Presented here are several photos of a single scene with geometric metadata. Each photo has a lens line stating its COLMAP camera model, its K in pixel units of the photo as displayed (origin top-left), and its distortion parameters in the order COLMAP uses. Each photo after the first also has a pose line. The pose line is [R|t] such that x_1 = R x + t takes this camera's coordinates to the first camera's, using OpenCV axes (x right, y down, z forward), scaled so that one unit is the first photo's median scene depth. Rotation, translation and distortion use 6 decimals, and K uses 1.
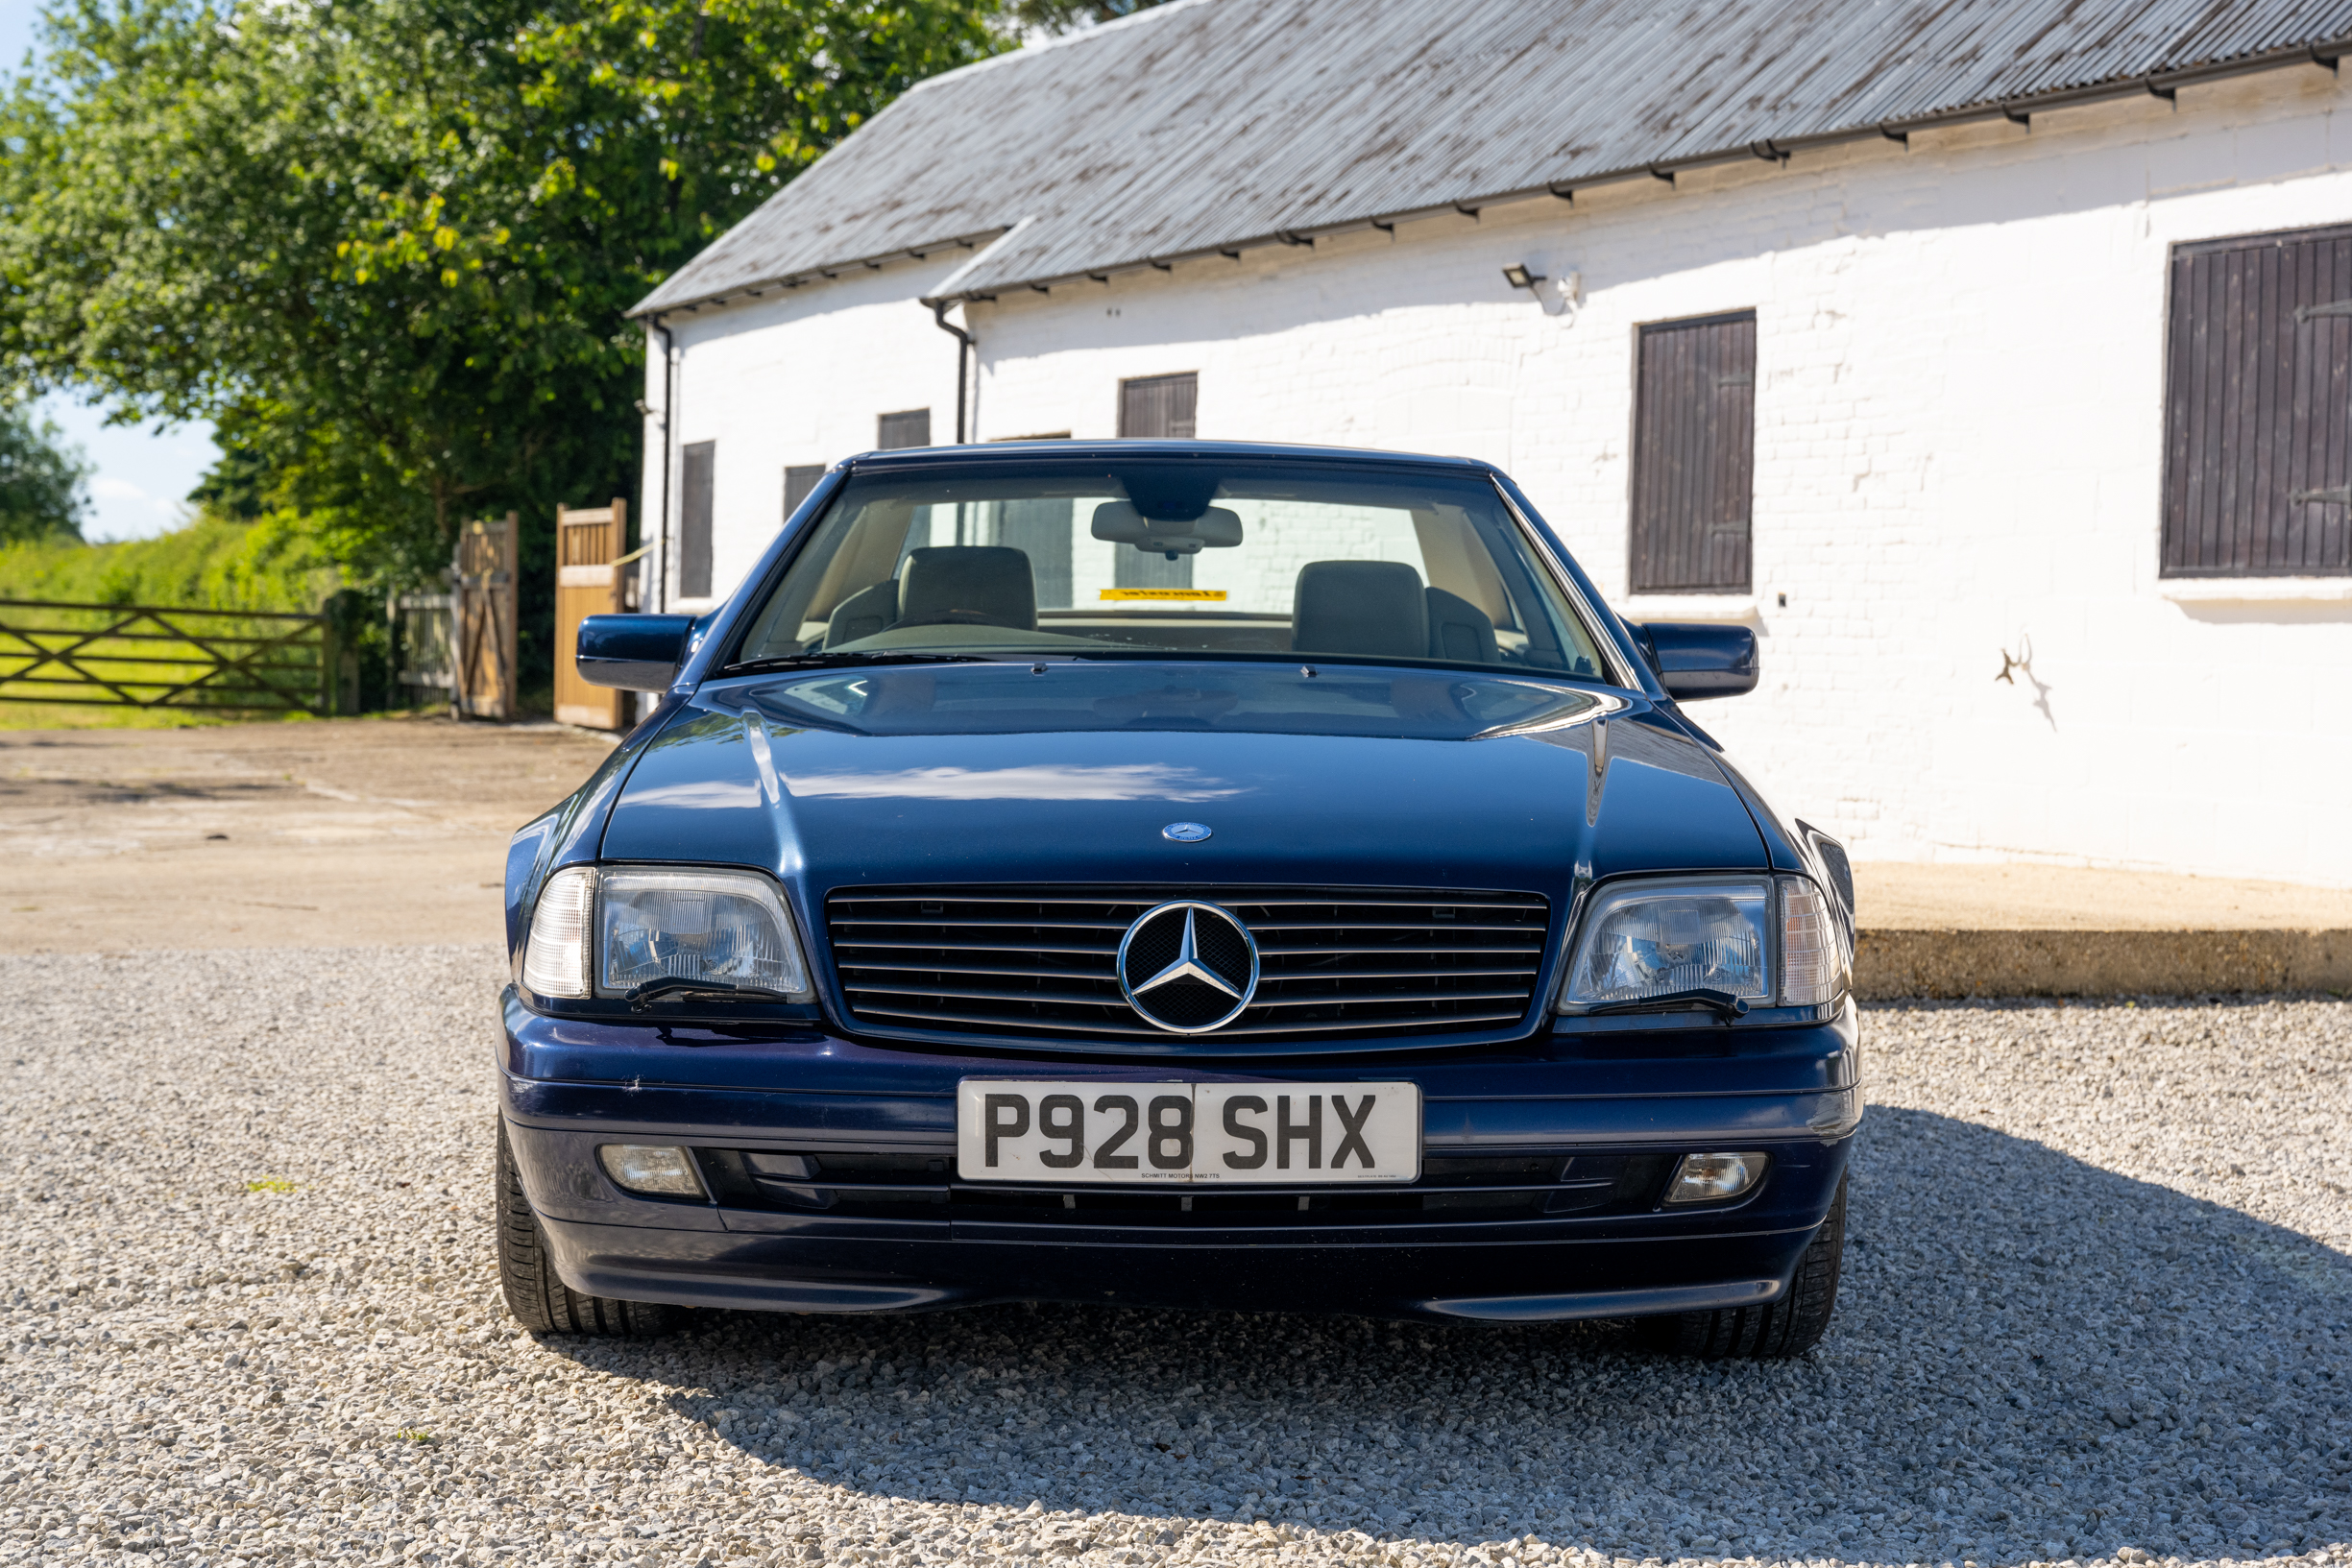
lens RADIAL K [[3923.3, 0, 1173.7], [0, 3923.3, 783.1], [0, 0, 1]] dist [-0.021356, 0.000000]
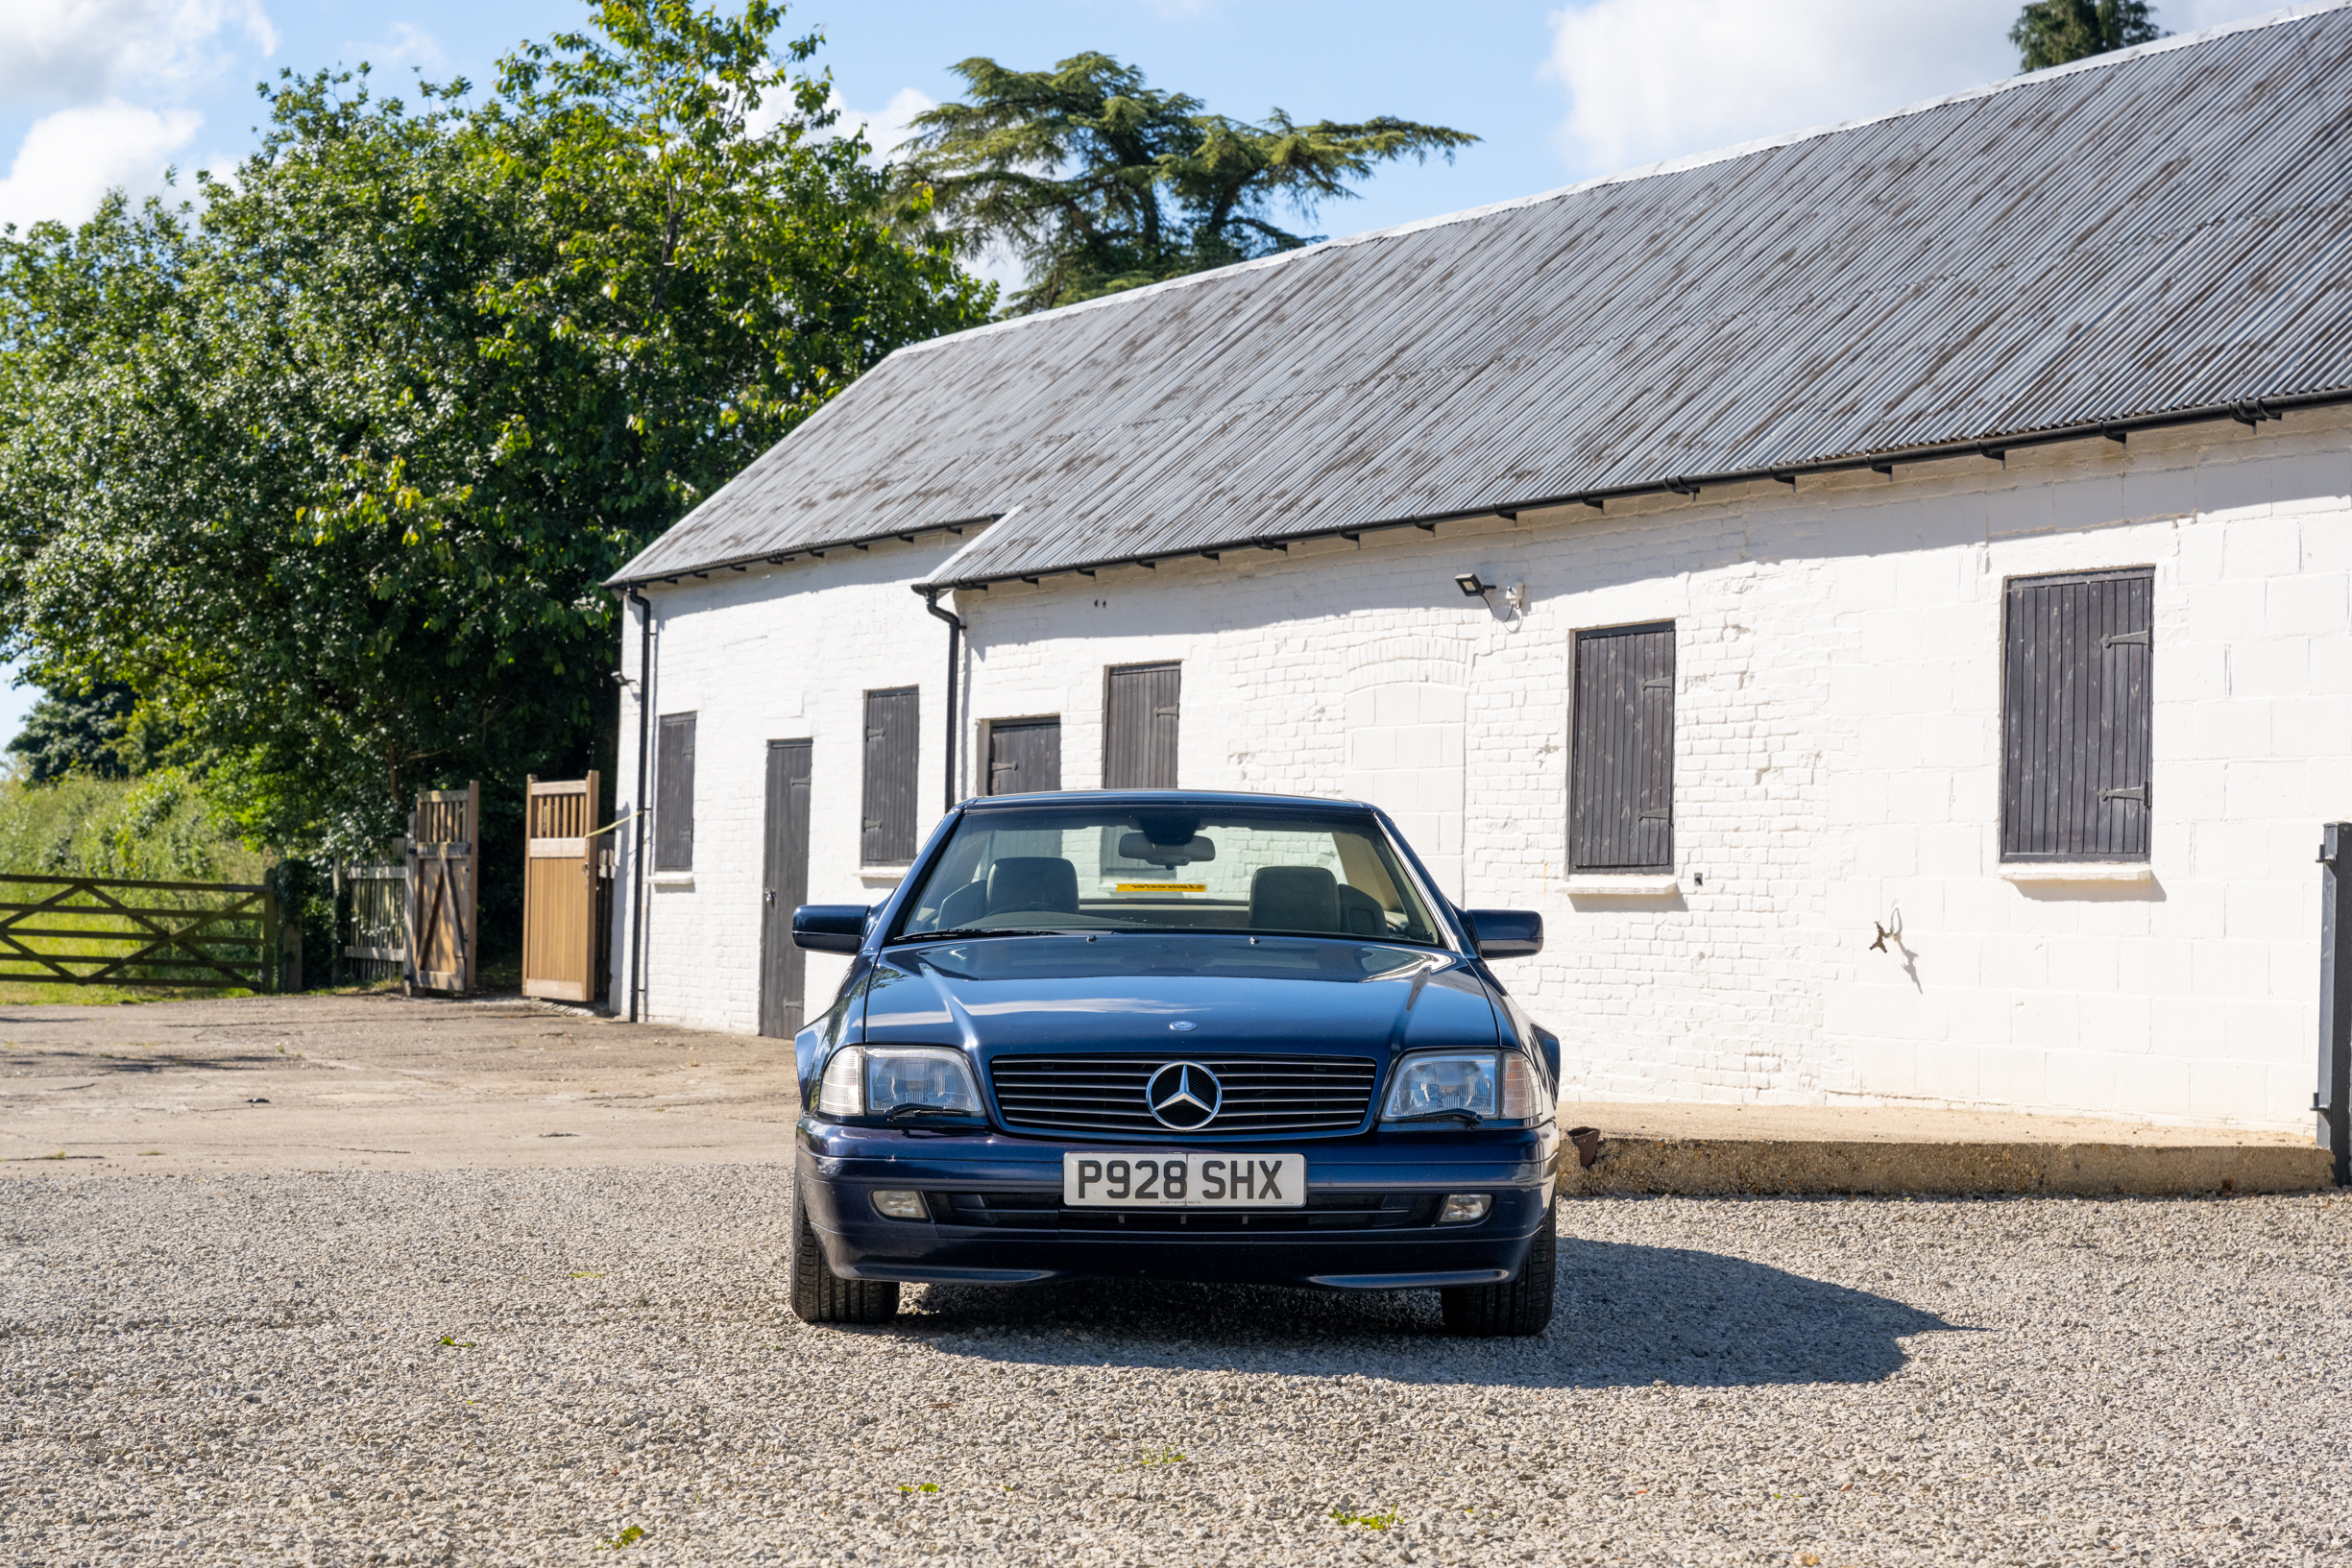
lens RADIAL K [[5262.7, 0, 1186.5], [0, 5262.7, 775.3], [0, 0, 1]] dist [0.058852, 0.000000]
pose [[0.999961, -0.001289, 0.008720, -0.005974], [0.001817, 0.998148, -0.060809, 0.016500], [-0.008626, 0.060822, 0.998111, -0.543013]]
